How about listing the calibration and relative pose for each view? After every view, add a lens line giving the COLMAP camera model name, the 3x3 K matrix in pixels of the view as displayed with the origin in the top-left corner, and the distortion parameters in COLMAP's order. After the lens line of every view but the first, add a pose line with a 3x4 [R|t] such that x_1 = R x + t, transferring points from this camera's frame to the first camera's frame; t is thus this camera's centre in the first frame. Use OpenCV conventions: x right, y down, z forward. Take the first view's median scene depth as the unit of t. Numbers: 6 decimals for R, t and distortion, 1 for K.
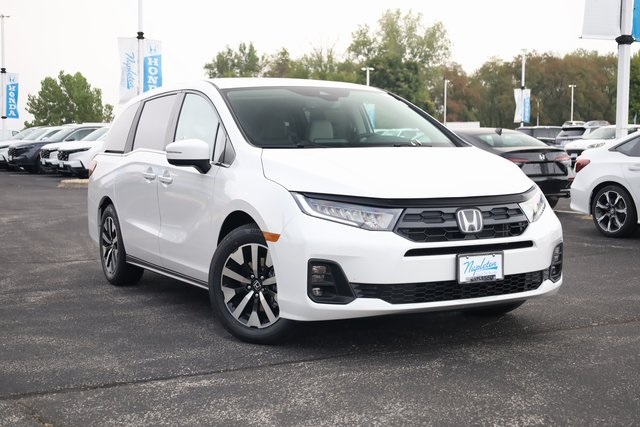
lens RADIAL K [[954.5, 0, 320.0], [0, 954.5, 213.5], [0, 0, 1]] dist [0.007398, 0.024661]
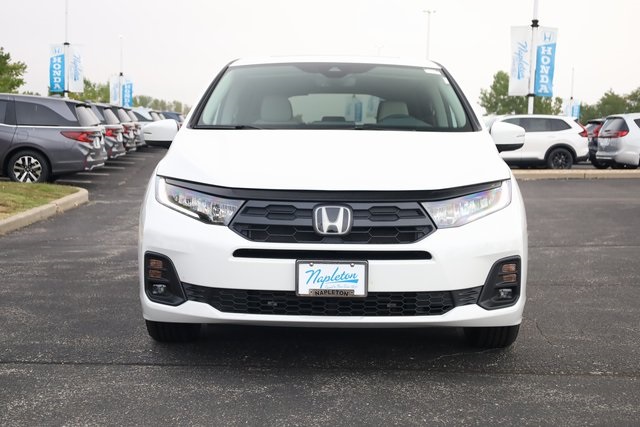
lens RADIAL K [[954.5, 0, 320.0], [0, 954.5, 213.5], [0, 0, 1]] dist [0.007398, 0.024661]
pose [[0.860648, 0.054364, -0.506291, 0.556408], [-0.052040, 0.998469, 0.018749, -0.012455], [0.506535, 0.010211, 0.862159, 0.300323]]
